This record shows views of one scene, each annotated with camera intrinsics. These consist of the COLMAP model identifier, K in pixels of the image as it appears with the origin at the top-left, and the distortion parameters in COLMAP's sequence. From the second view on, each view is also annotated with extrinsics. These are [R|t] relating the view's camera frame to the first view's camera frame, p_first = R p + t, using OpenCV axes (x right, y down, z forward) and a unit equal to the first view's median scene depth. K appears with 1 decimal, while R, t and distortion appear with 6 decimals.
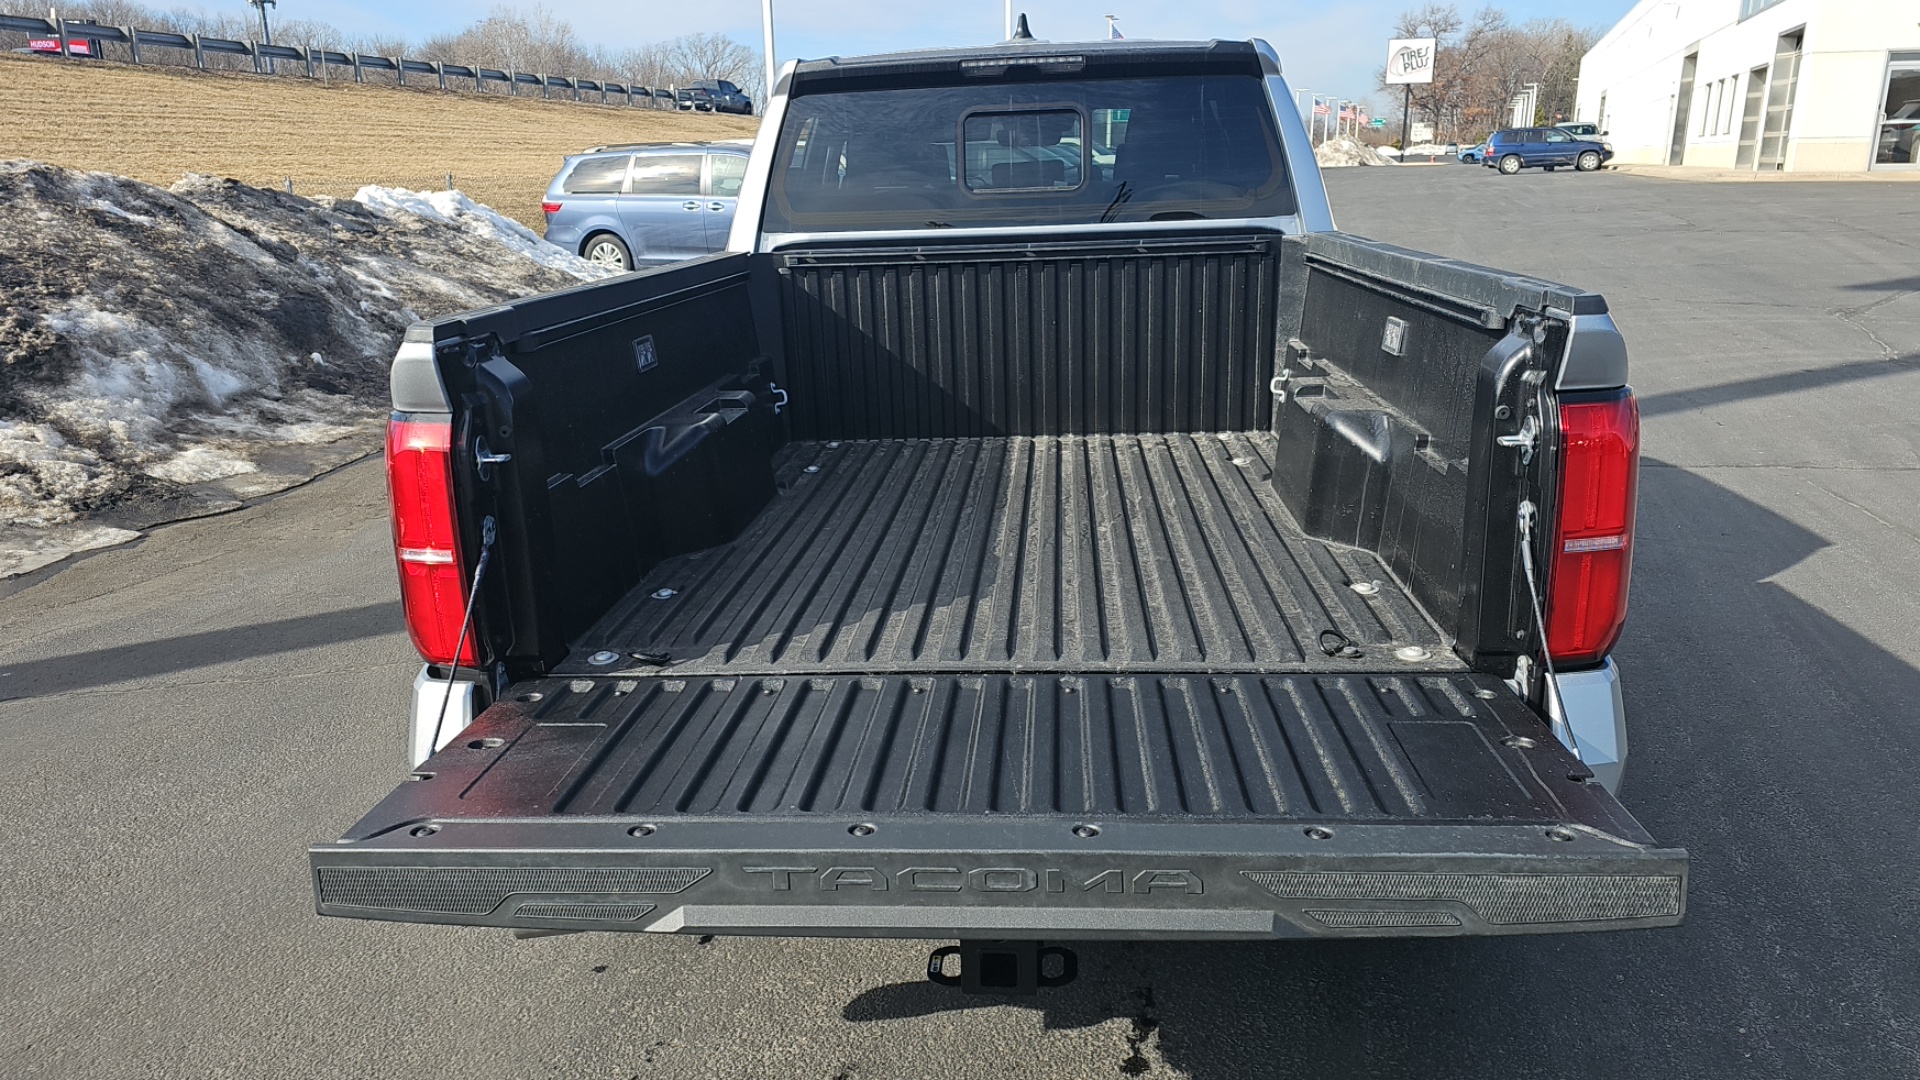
lens RADIAL K [[1374.2, 0, 954.2], [0, 1374.2, 559.4], [0, 0, 1]] dist [0.070095, -0.060333]
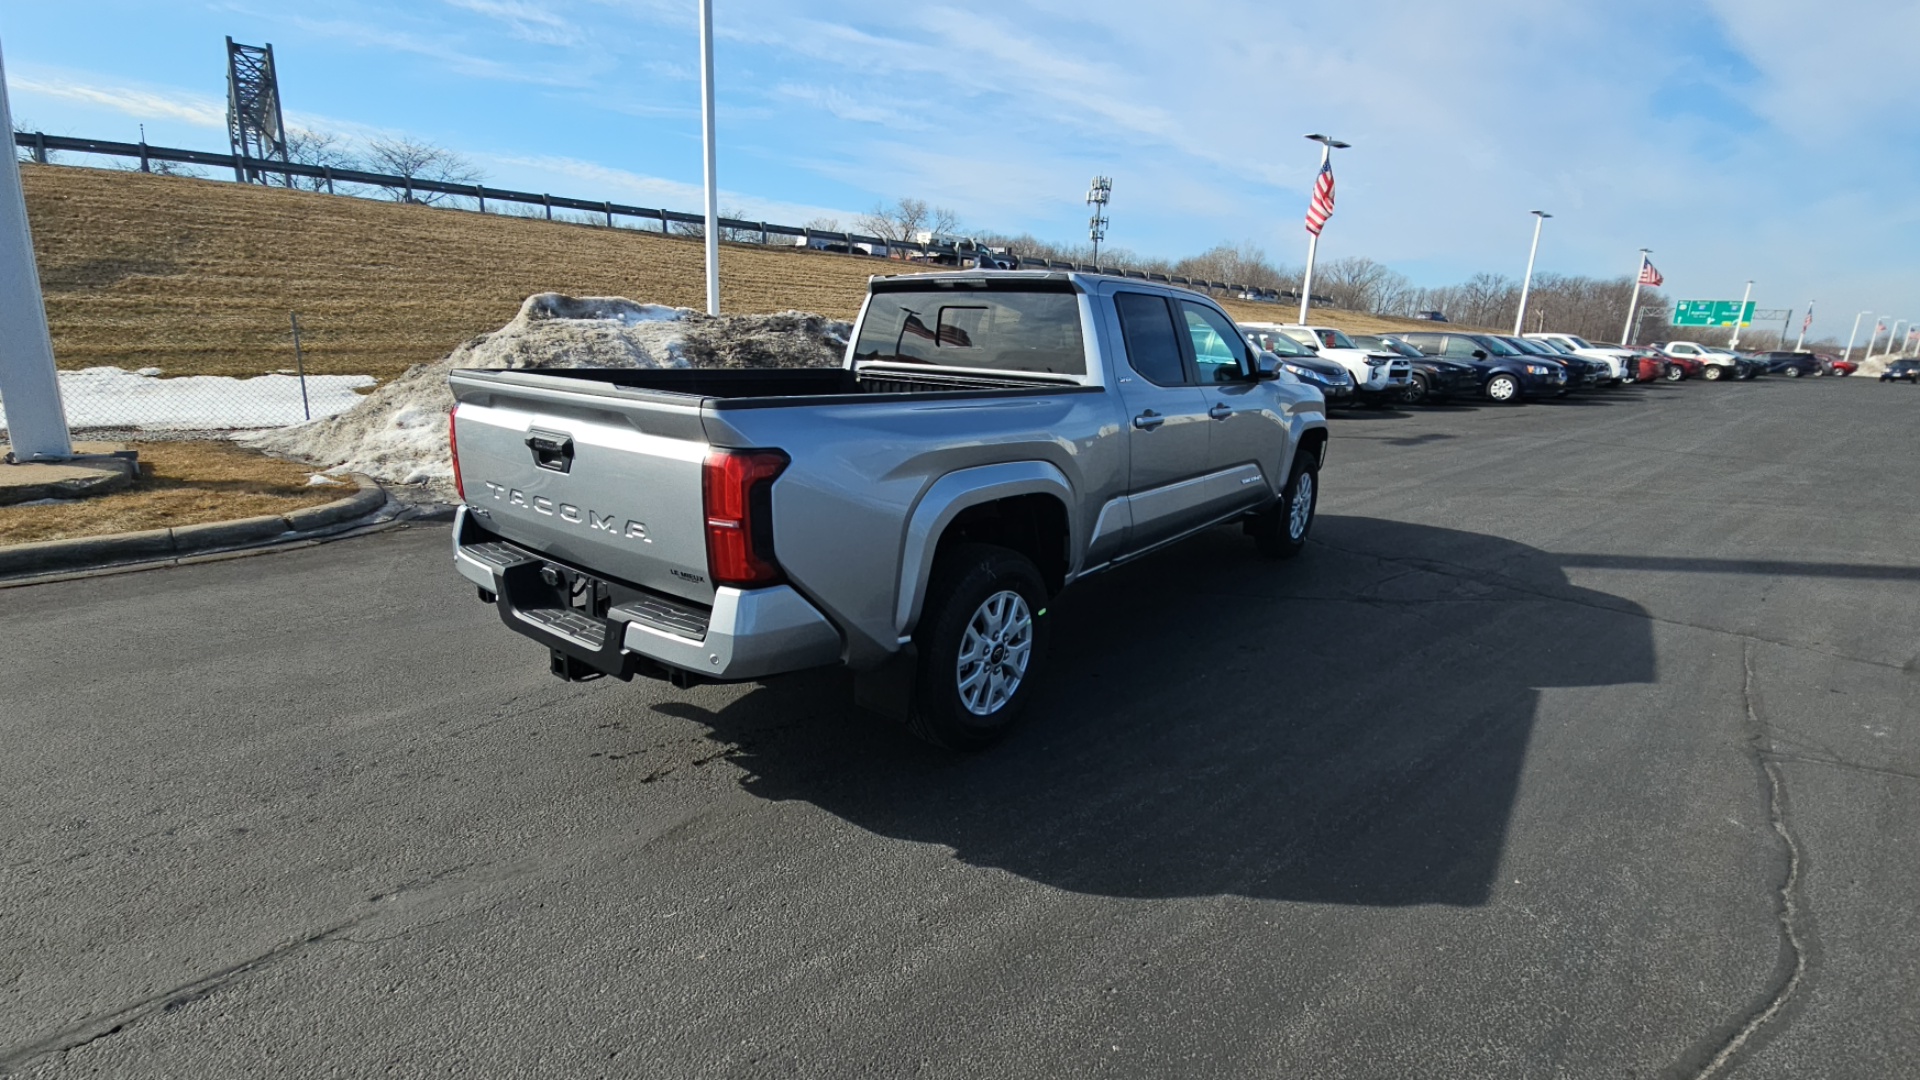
lens RADIAL K [[856.5, 0, 979.6], [0, 856.5, 534.2], [0, 0, 1]] dist [0.006635, -0.005317]
pose [[0.842051, 0.182580, -0.507558, 0.327375], [-0.206384, 0.978424, 0.009565, -0.019508], [0.498353, 0.096698, 0.861565, 0.025298]]
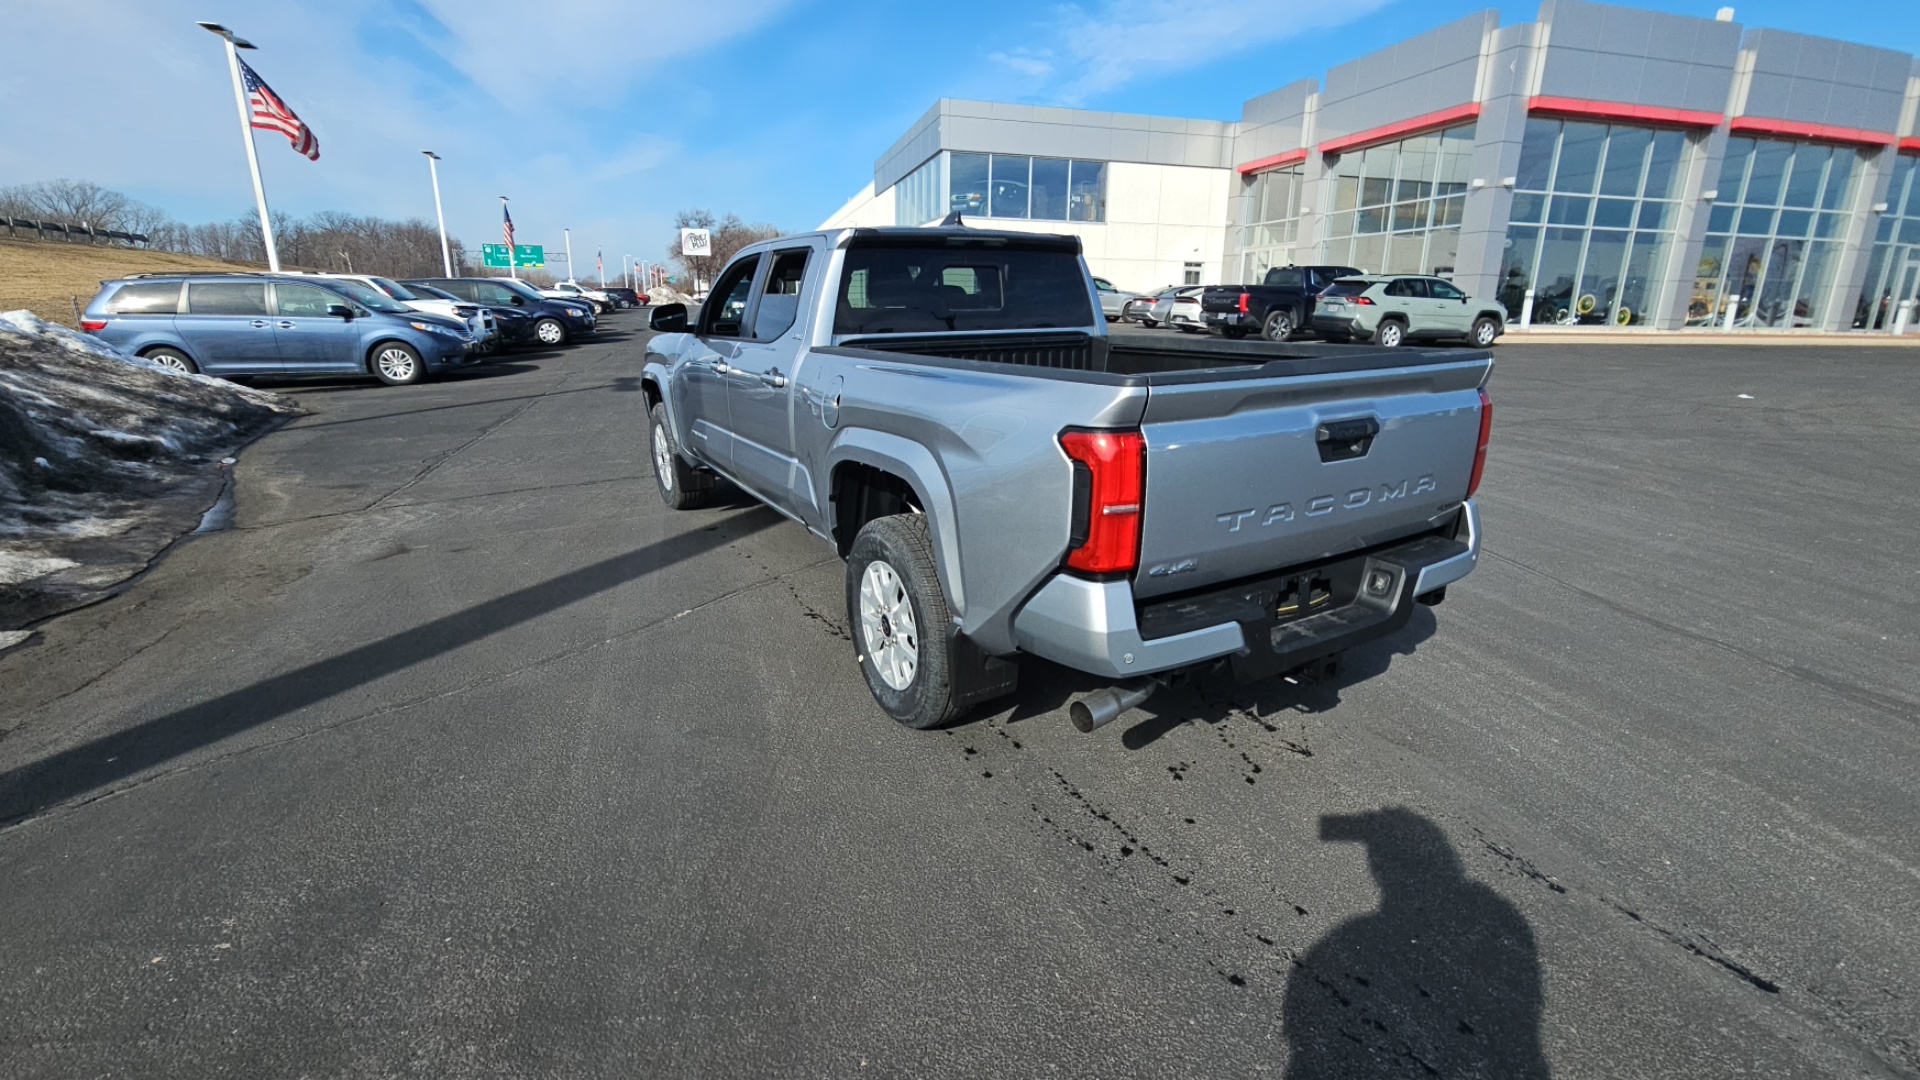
lens RADIAL K [[856.5, 0, 980.6], [0, 856.5, 538.0], [0, 0, 1]] dist [0.006635, -0.005317]
pose [[0.812453, -0.133755, 0.567477, -0.283661], [0.140524, 0.989558, 0.032053, -0.006540], [-0.565839, 0.053703, 0.822765, 0.052463]]
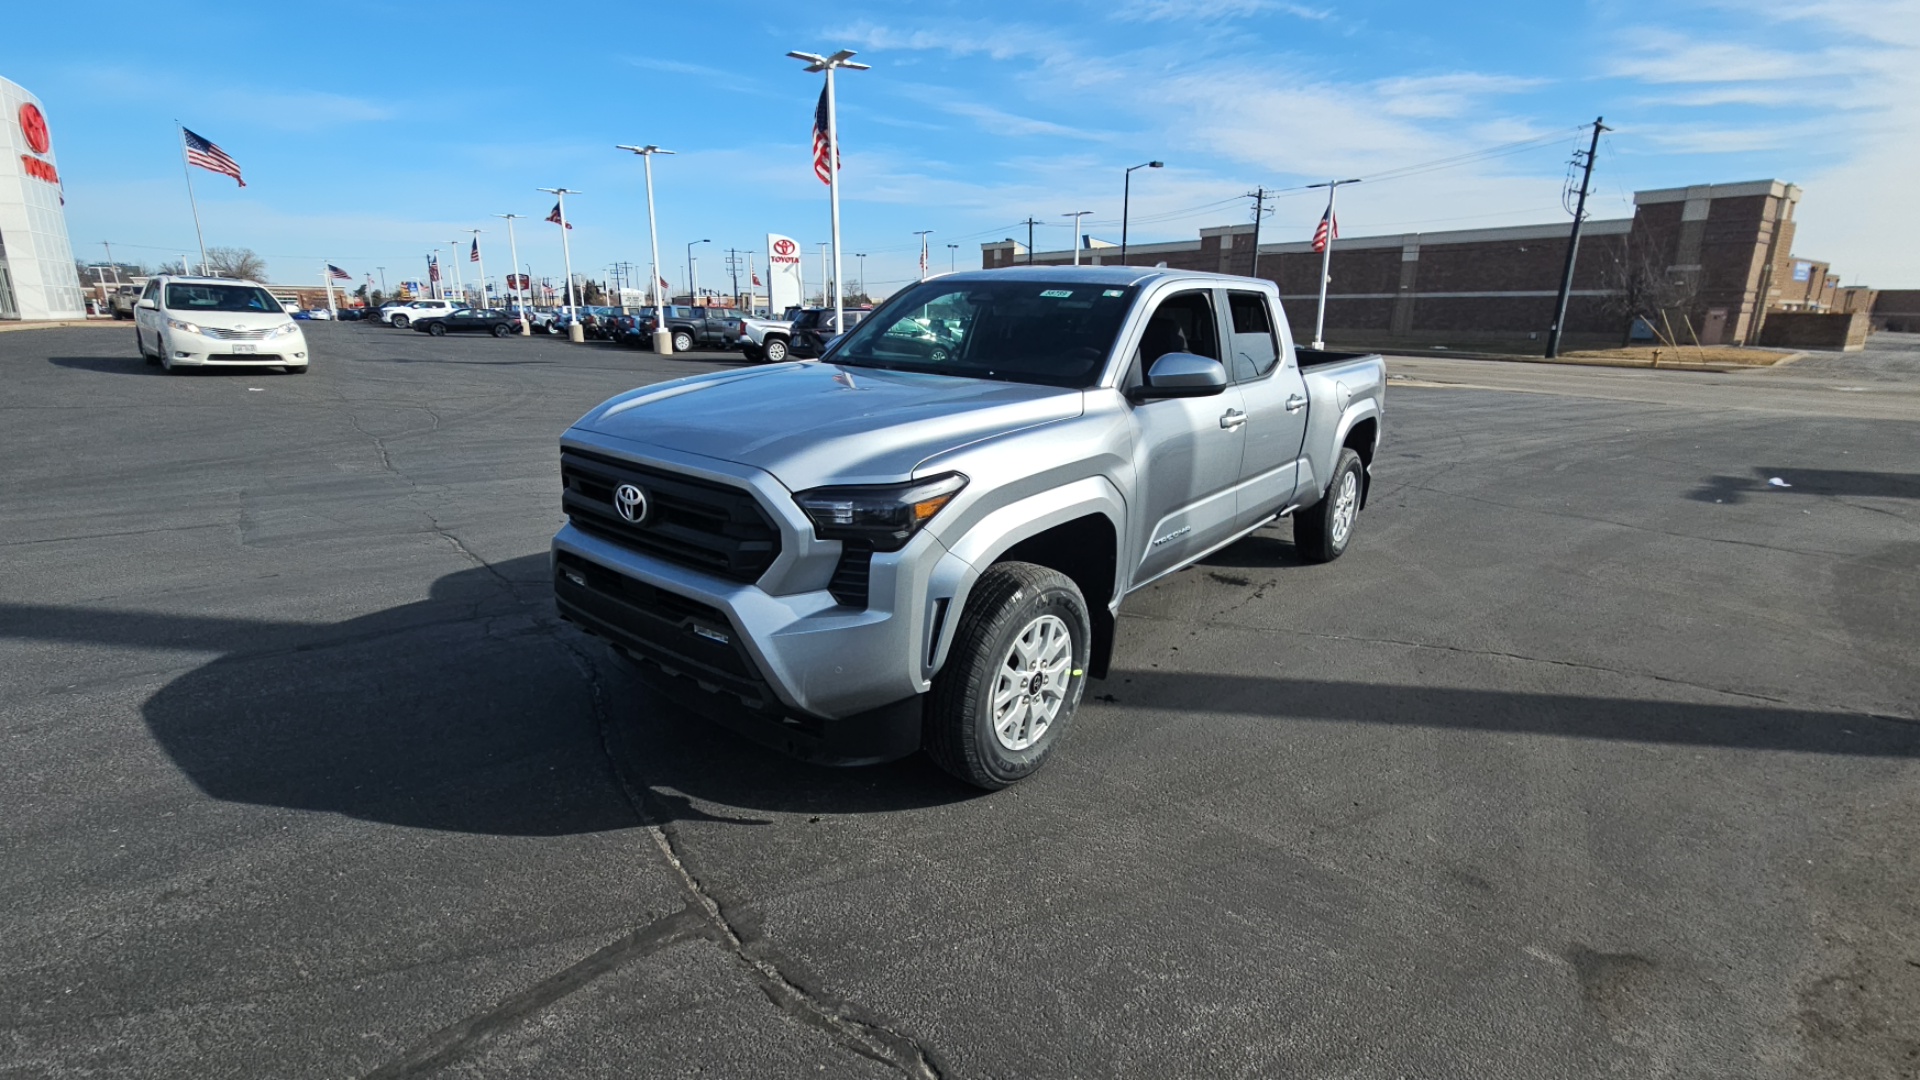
lens RADIAL K [[856.5, 0, 972.3], [0, 856.5, 545.7], [0, 0, 1]] dist [0.006635, -0.005317]
pose [[-0.833156, -0.143946, 0.533976, -0.233439], [0.151965, 0.868778, 0.471309, -0.324507], [-0.531750, 0.473819, -0.701952, 1.100303]]
